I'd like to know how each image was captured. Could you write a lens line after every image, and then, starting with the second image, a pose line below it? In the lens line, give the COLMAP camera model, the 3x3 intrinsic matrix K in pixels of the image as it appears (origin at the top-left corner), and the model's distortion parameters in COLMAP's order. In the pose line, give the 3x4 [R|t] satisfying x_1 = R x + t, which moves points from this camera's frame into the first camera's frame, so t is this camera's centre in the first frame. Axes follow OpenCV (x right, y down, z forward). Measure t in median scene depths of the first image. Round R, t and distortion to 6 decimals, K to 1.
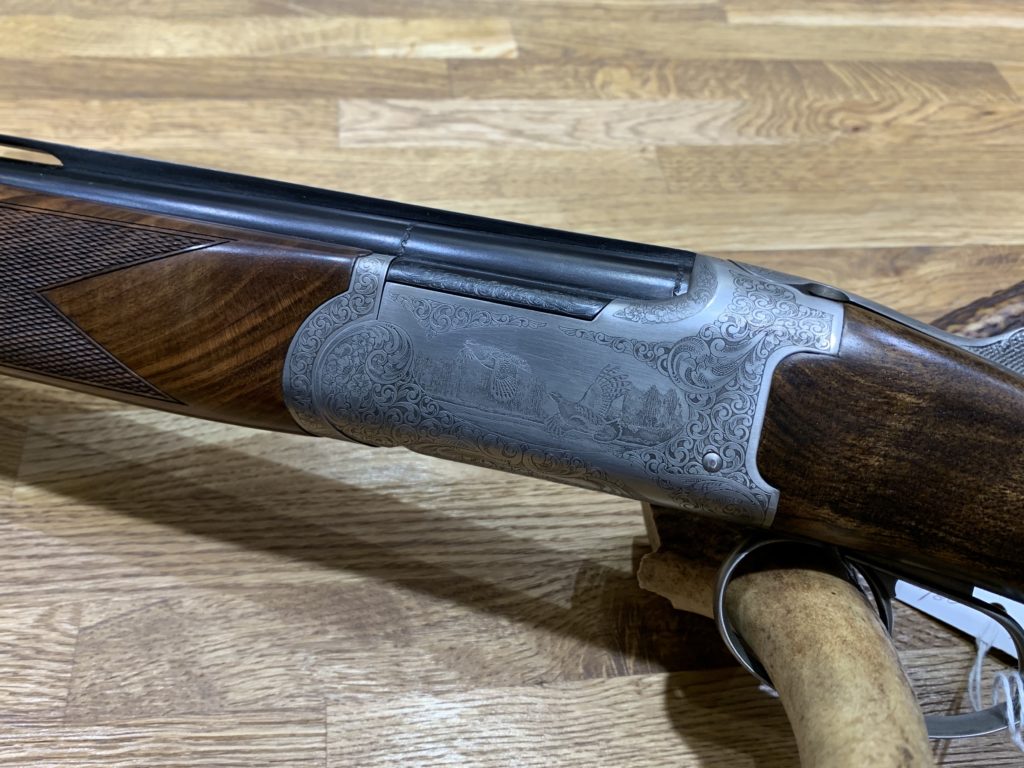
lens RADIAL K [[956.4, 0, 512.2], [0, 956.4, 375.9], [0, 0, 1]] dist [-0.016157, 0.000000]
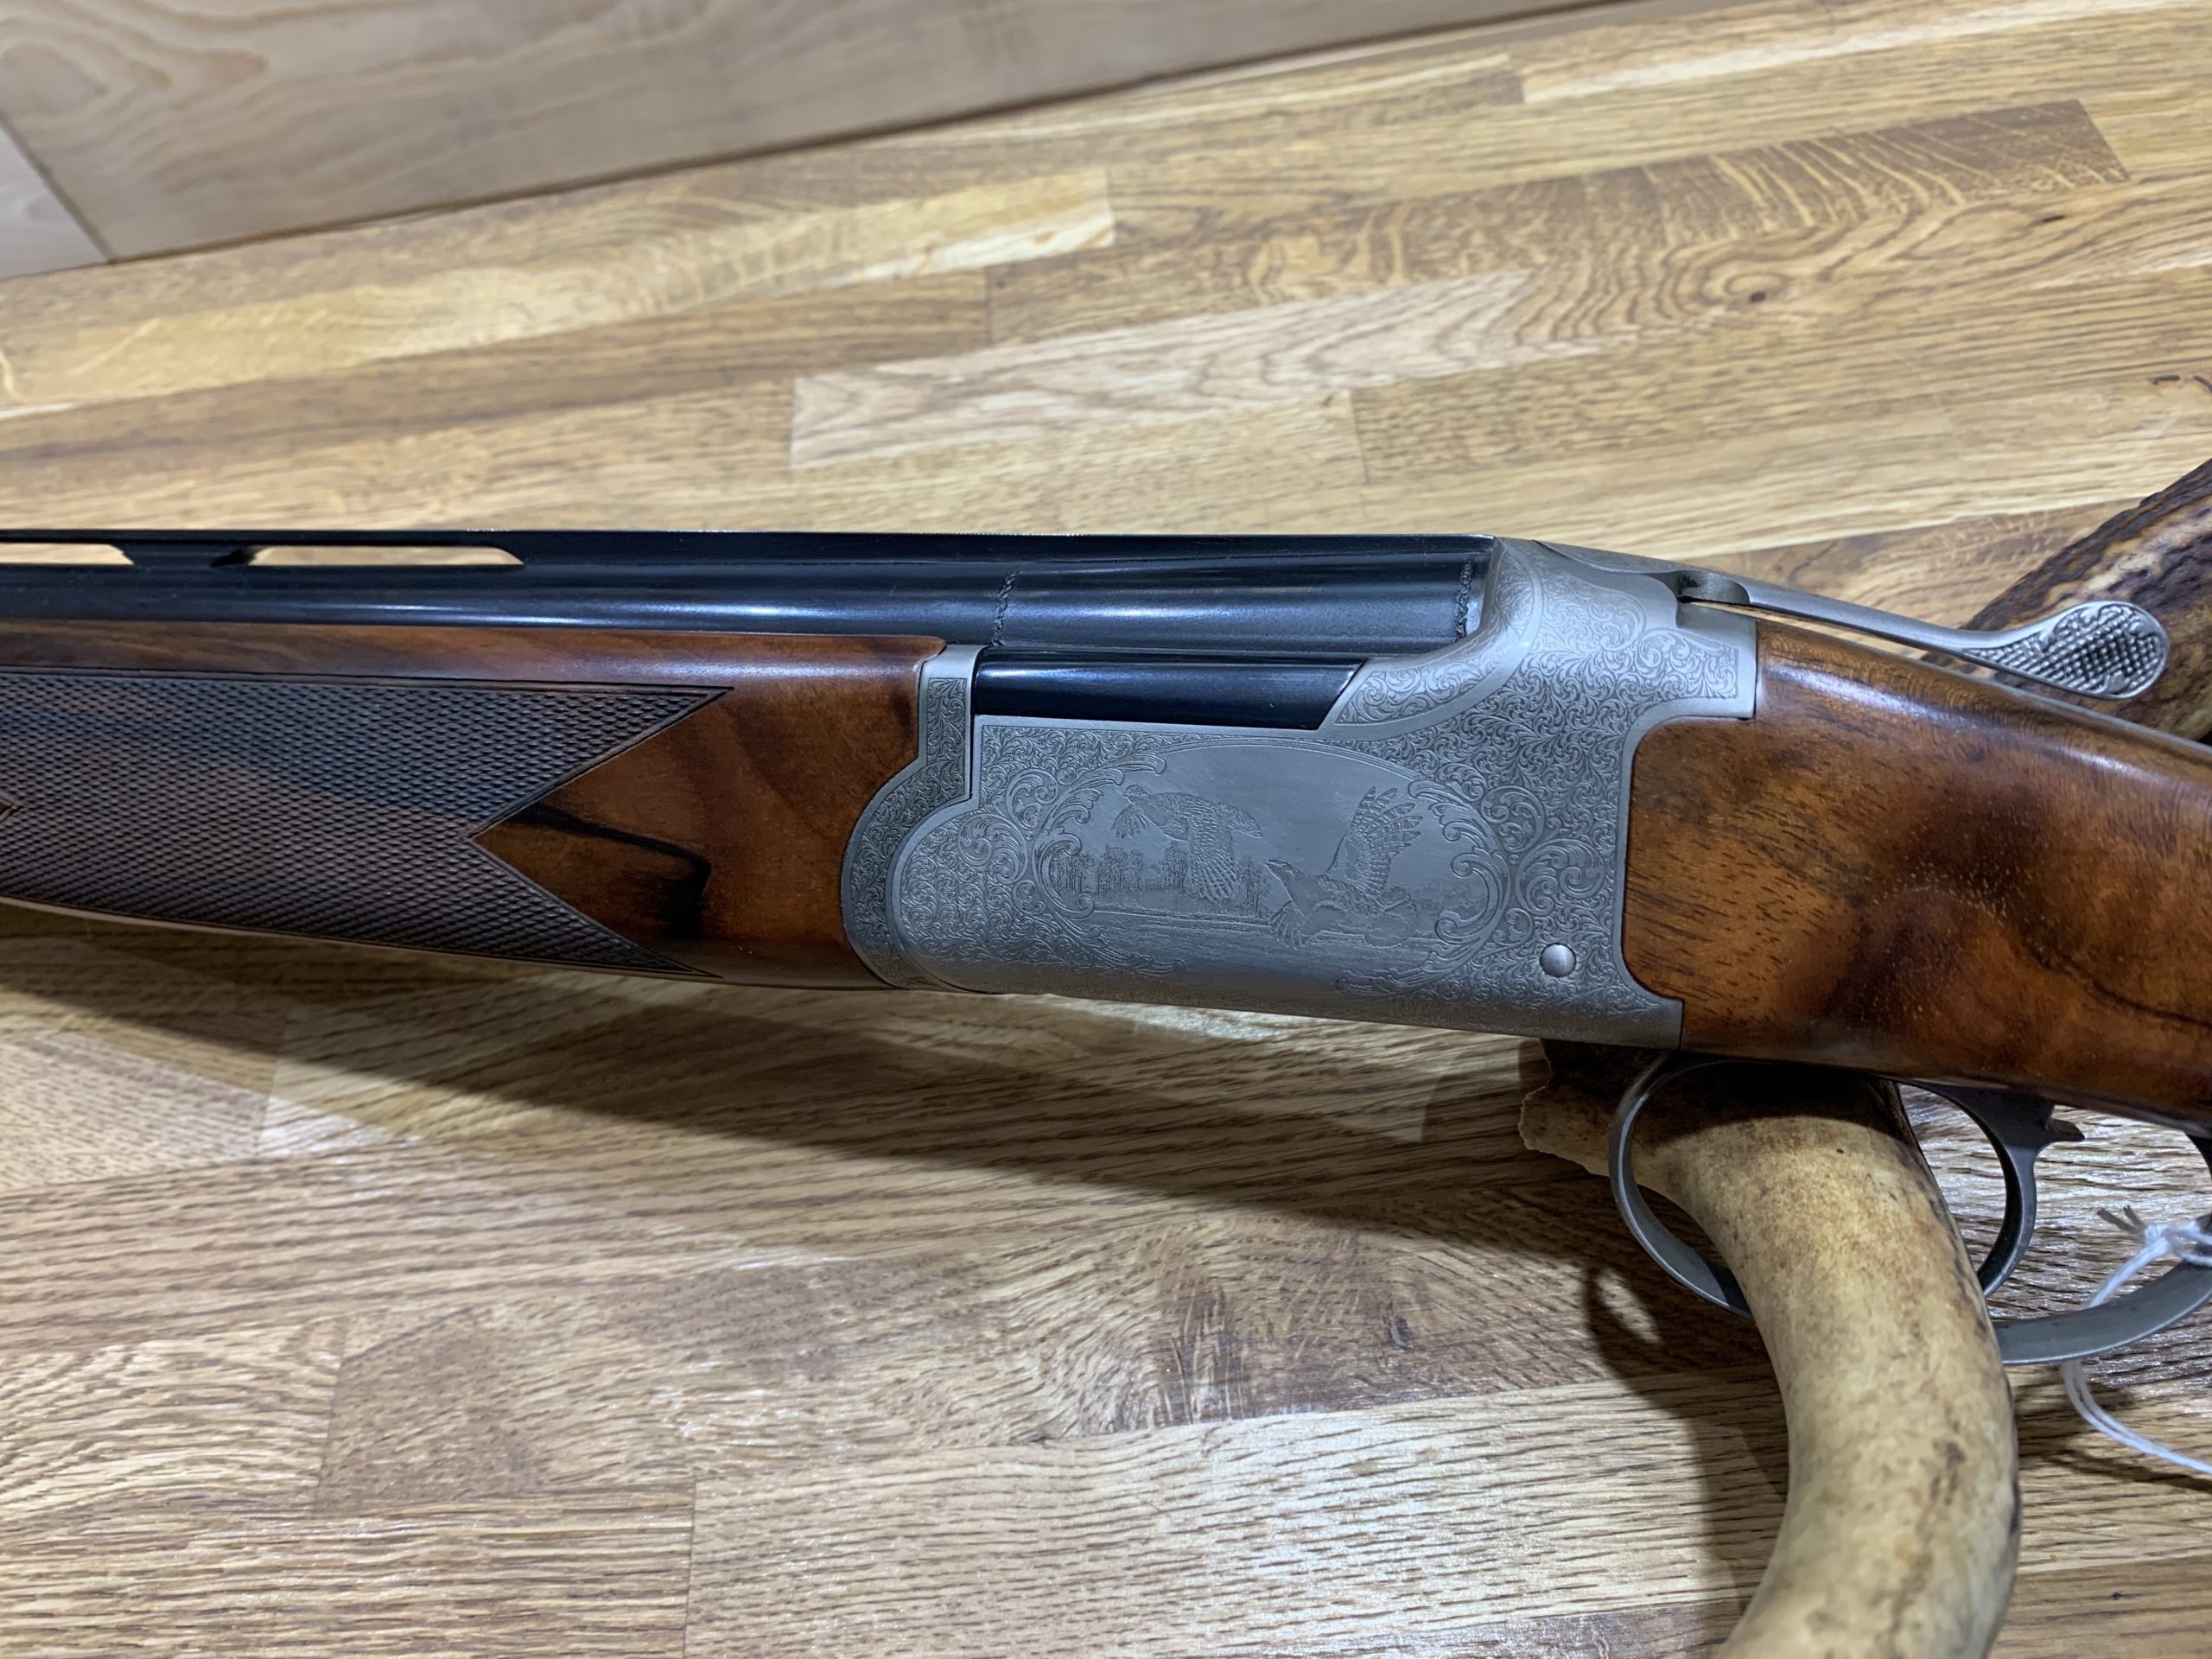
lens RADIAL K [[1713.5, 0, 1122.9], [0, 1713.5, 814.7], [0, 0, 1]] dist [-0.001347, -0.012255]
pose [[0.975478, -0.075962, -0.206573, 0.310612], [0.093446, 0.992702, 0.076228, -0.132393], [0.199274, -0.093662, 0.975457, 0.006682]]
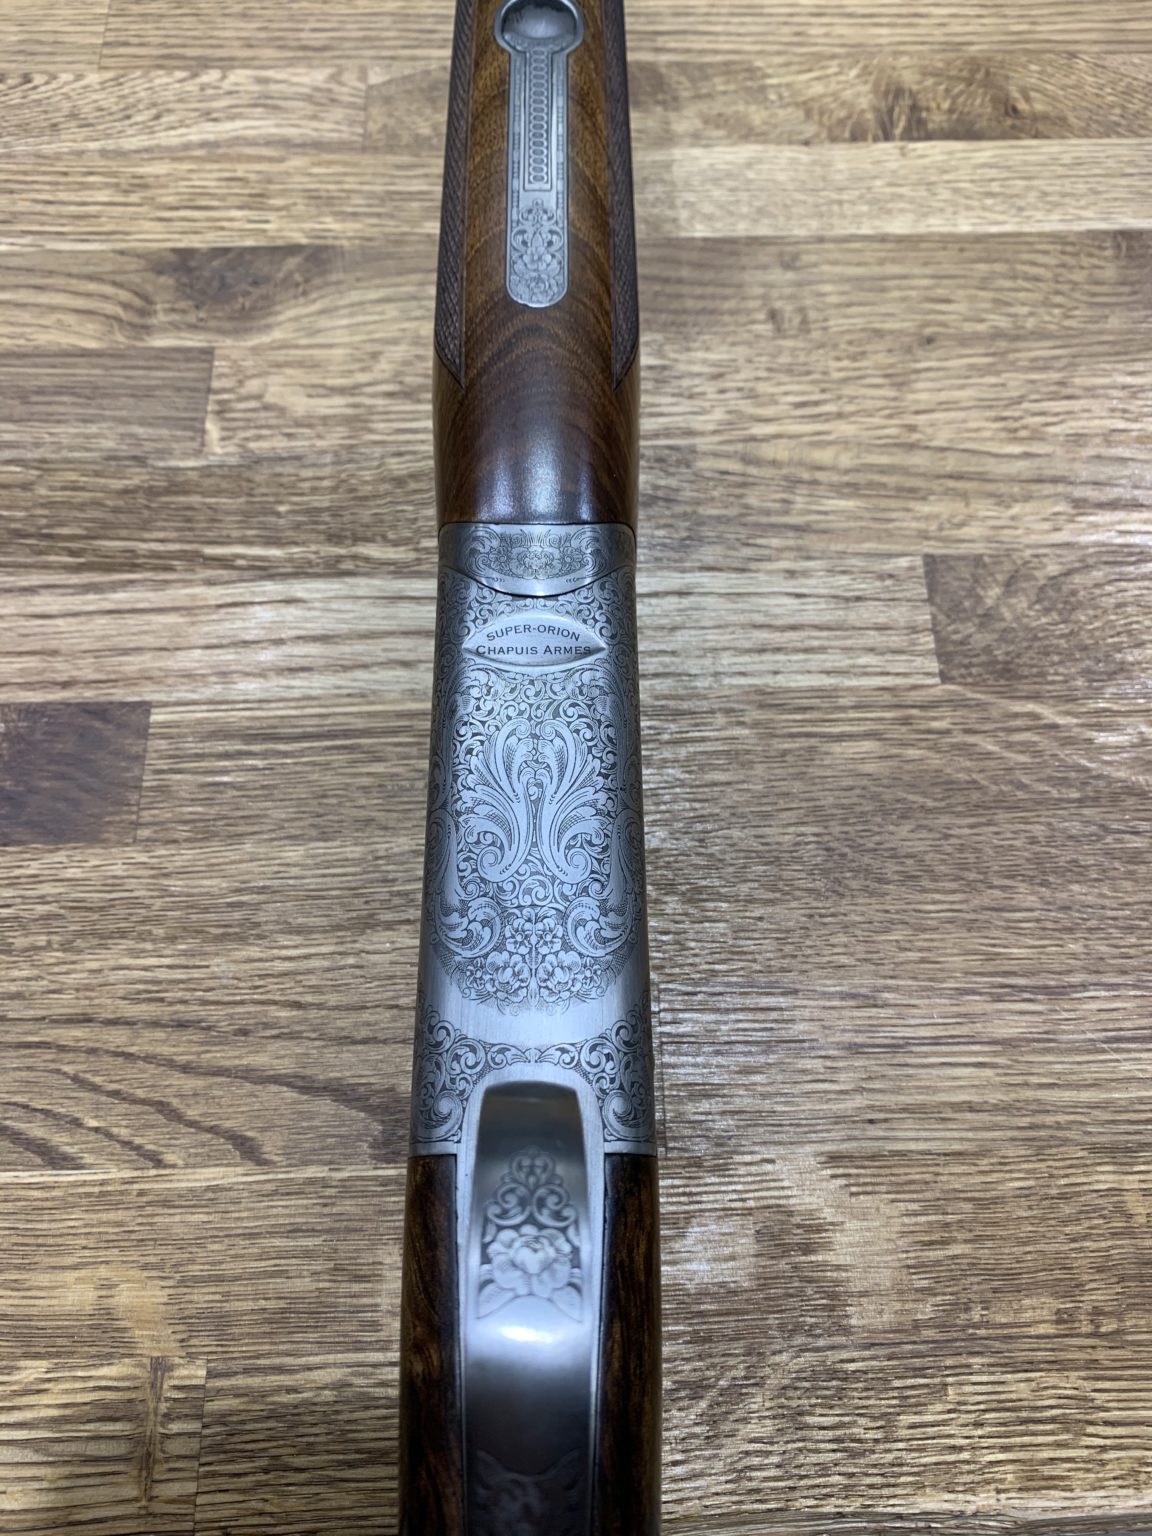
lens RADIAL K [[1189.8, 0, 580.9], [0, 1189.8, 776.4], [0, 0, 1]] dist [-0.001347, -0.012255]
pose [[0.991813, 0.059433, -0.113028, -0.024389], [-0.022096, 0.951617, 0.306490, 0.550746], [0.125775, -0.301484, 0.945139, -0.416854]]
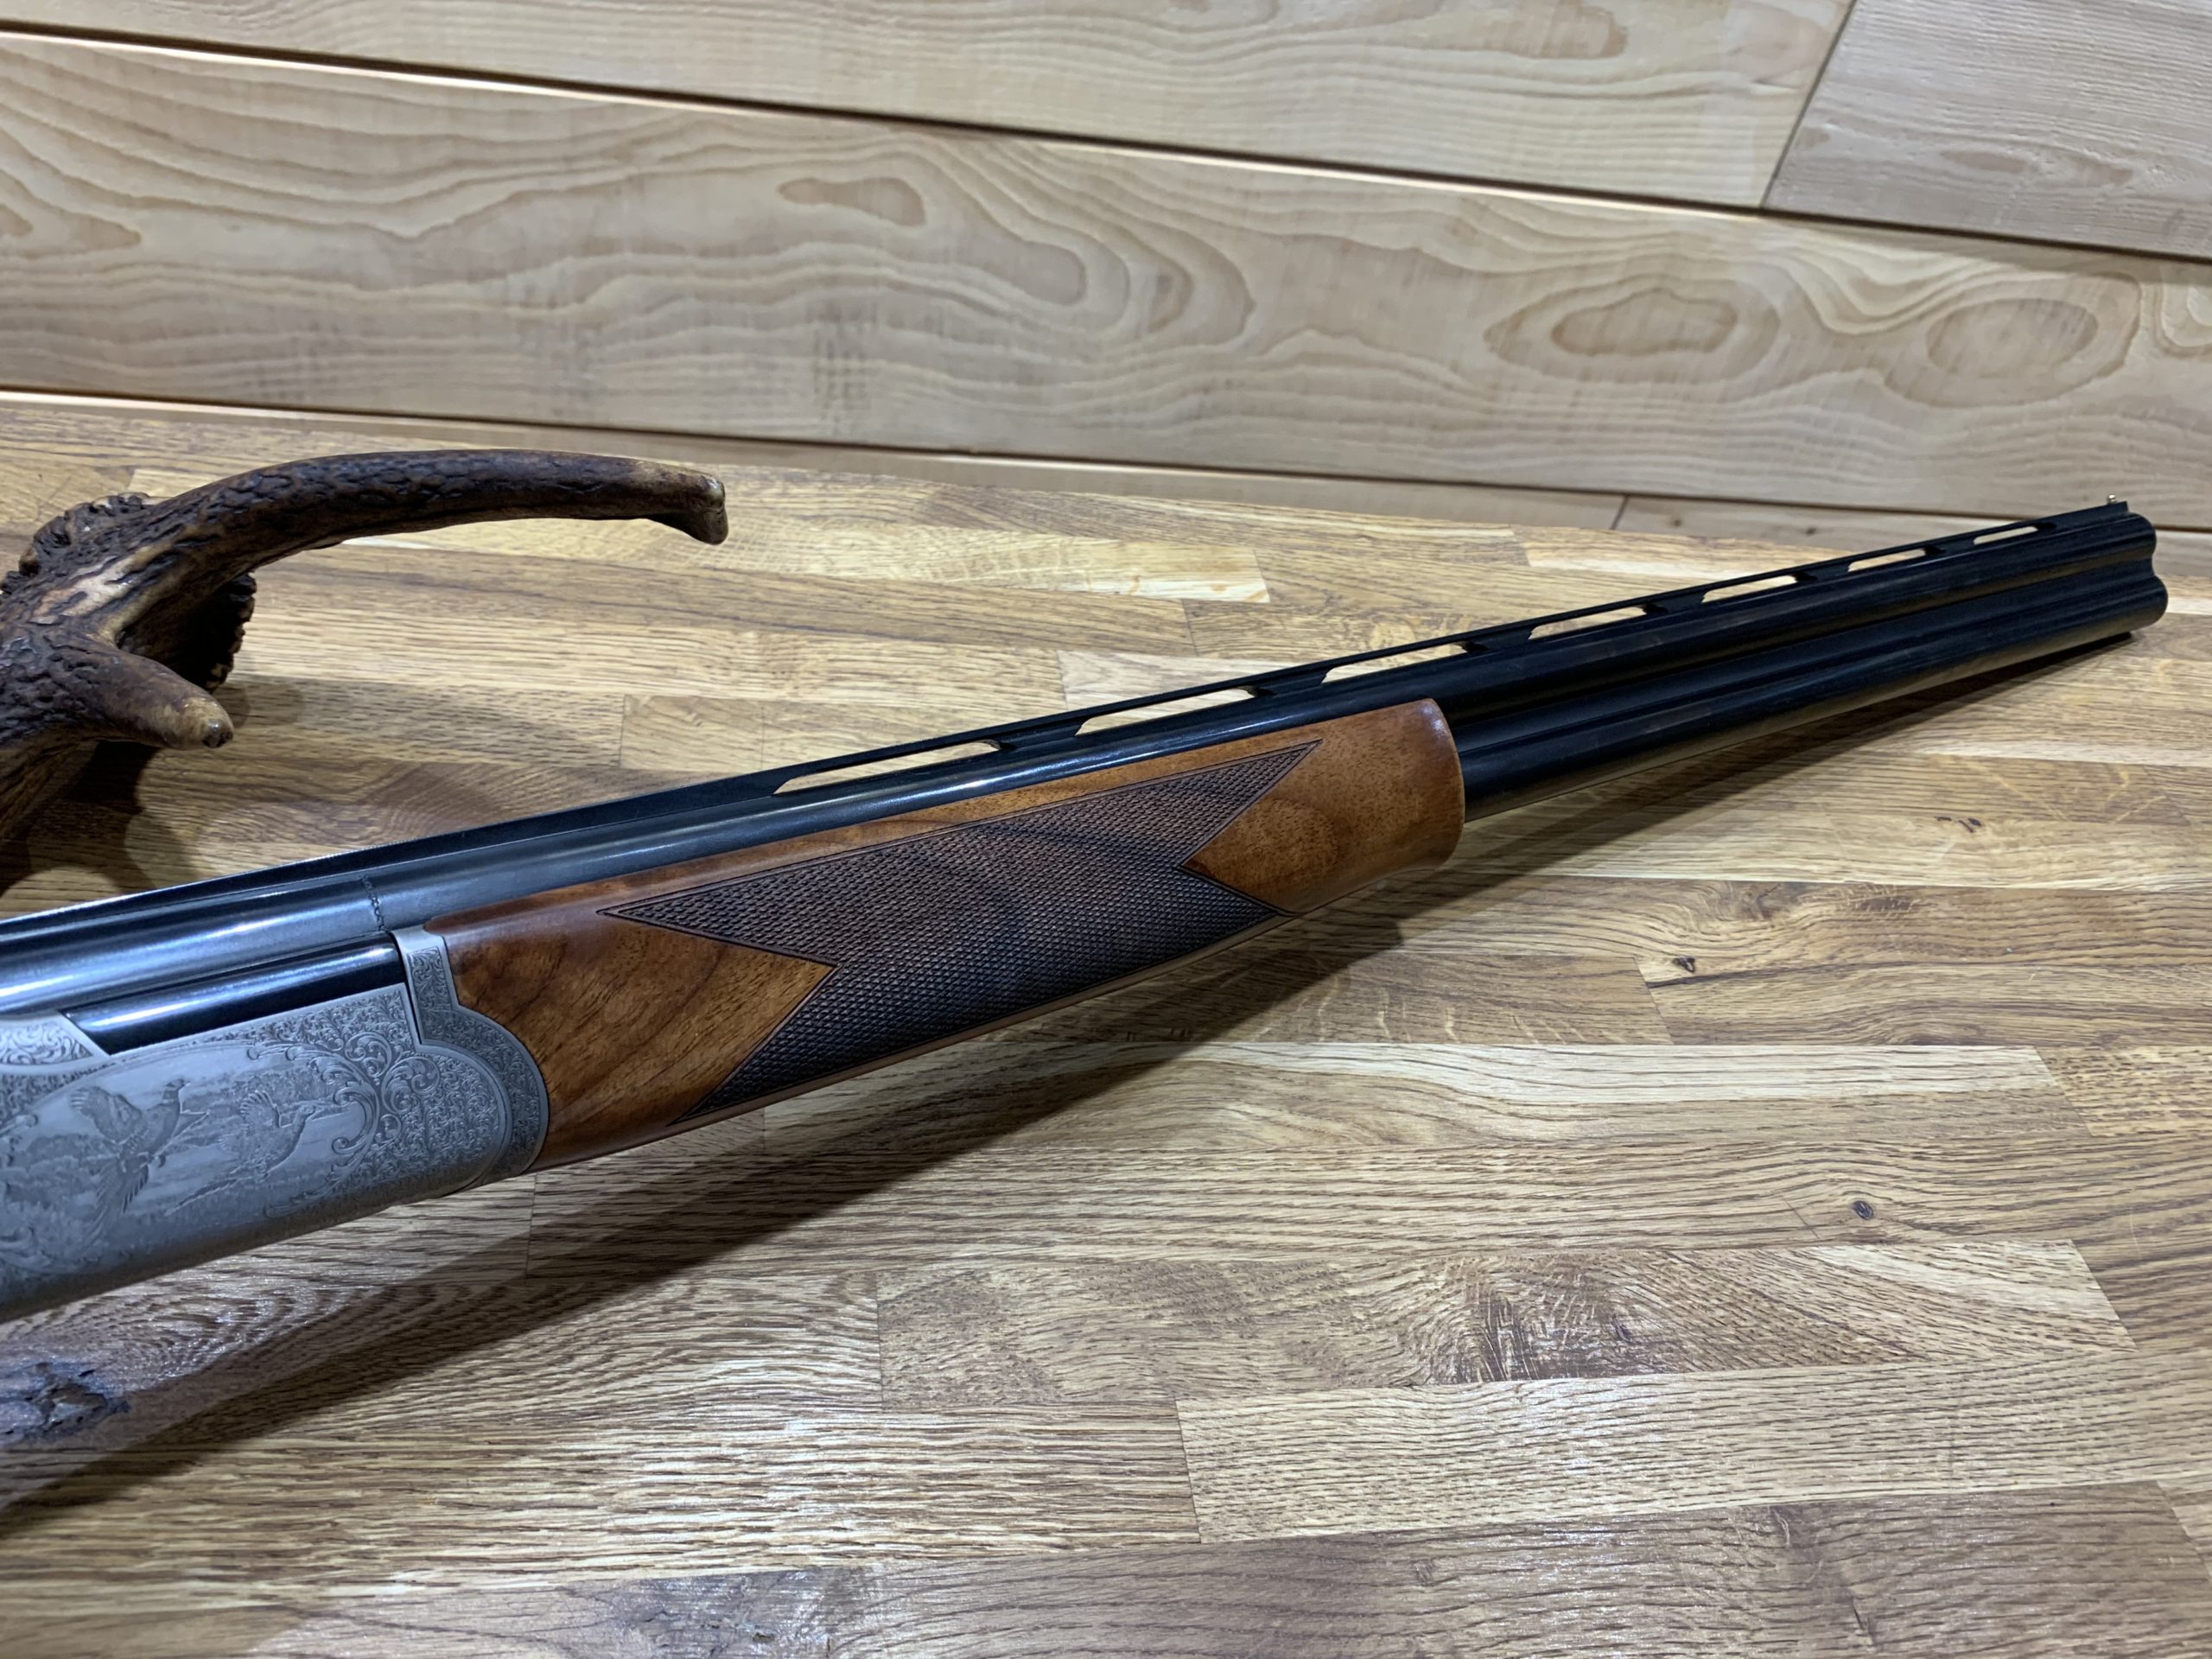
lens RADIAL K [[1713.5, 0, 1094.4], [0, 1713.5, 807.5], [0, 0, 1]] dist [-0.001347, -0.012255]
pose [[0.995097, 0.057740, 0.080305, -0.386065], [-0.047908, 0.991691, -0.119389, 0.002228], [-0.086531, 0.114956, 0.989595, -0.536698]]
